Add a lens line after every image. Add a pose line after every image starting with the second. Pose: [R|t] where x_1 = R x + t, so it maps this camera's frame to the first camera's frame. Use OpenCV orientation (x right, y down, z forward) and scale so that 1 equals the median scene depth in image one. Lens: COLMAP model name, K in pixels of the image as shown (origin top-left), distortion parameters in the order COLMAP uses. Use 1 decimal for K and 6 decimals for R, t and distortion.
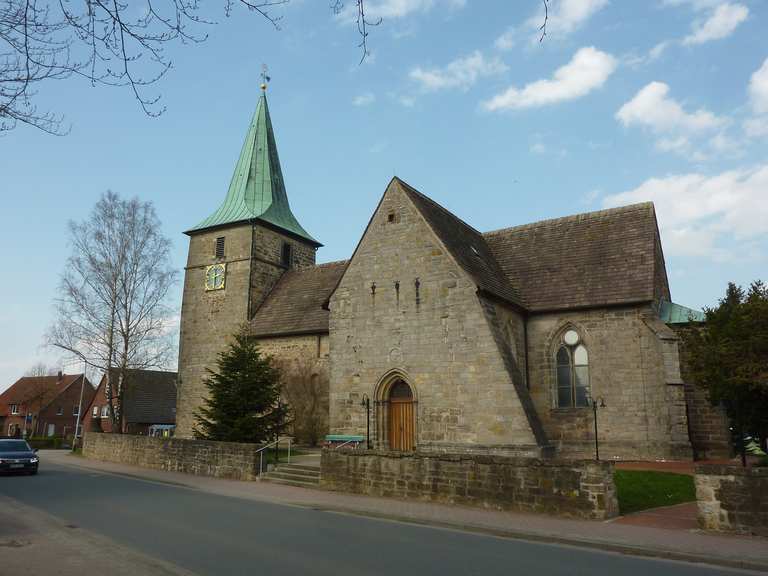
lens RADIAL K [[715.6, 0, 366.3], [0, 715.6, 272.8], [0, 0, 1]] dist [-0.057233, 0.013971]
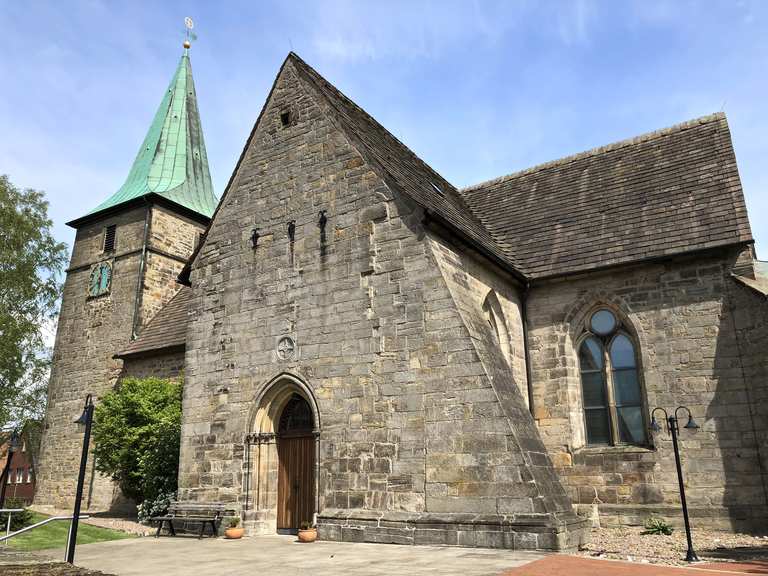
lens RADIAL K [[644.2, 0, 393.1], [0, 644.2, 283.9], [0, 0, 1]] dist [0.045203, -0.051638]
pose [[0.999816, -0.018970, -0.002881, 0.122472], [0.018621, 0.995503, -0.092881, 0.109125], [0.004630, 0.092810, 0.995673, 0.483277]]
